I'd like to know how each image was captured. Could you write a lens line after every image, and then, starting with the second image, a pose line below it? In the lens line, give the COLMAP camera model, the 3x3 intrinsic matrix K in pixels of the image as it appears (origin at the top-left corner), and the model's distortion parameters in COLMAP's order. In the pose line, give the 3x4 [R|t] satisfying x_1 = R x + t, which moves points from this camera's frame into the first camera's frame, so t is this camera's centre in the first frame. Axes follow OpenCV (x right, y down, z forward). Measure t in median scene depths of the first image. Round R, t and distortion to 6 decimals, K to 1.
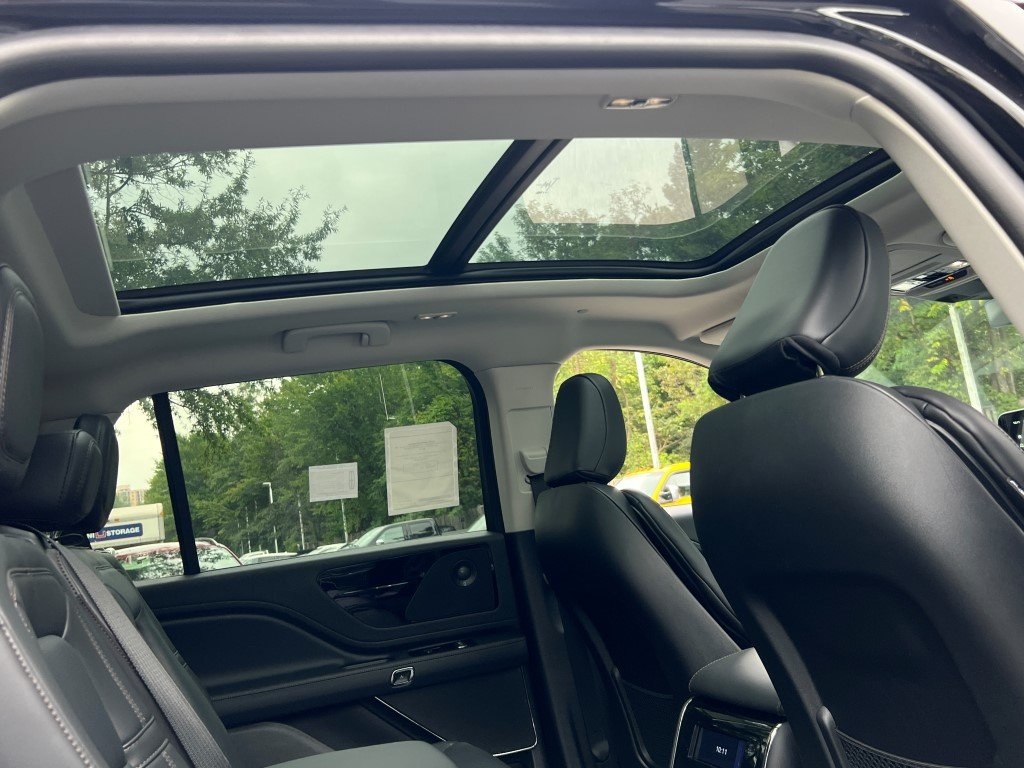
lens RADIAL K [[899.1, 0, 512.0], [0, 899.1, 384.0], [0, 0, 1]] dist [0.003019, -0.000805]
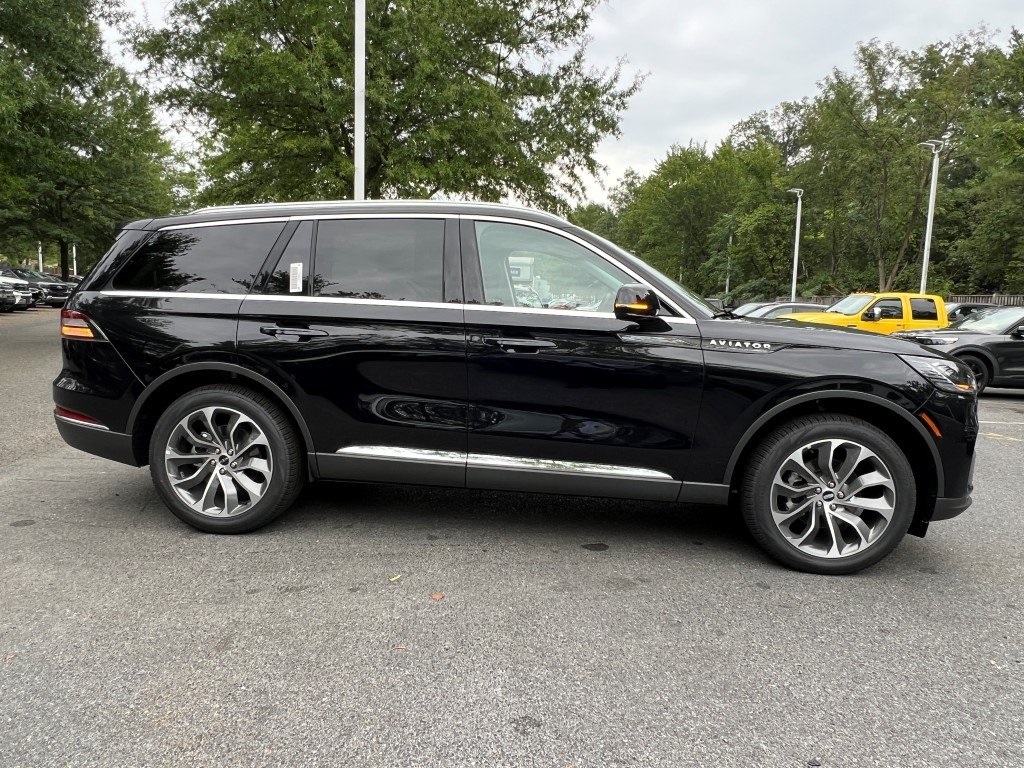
lens RADIAL K [[725.9, 0, 512.0], [0, 725.9, 384.0], [0, 0, 1]] dist [-0.007592, -0.006154]
pose [[0.893809, 0.223726, -0.388655, 0.117875], [-0.106369, 0.947701, 0.300914, -0.033107], [0.435651, -0.227619, 0.870860, -0.143316]]
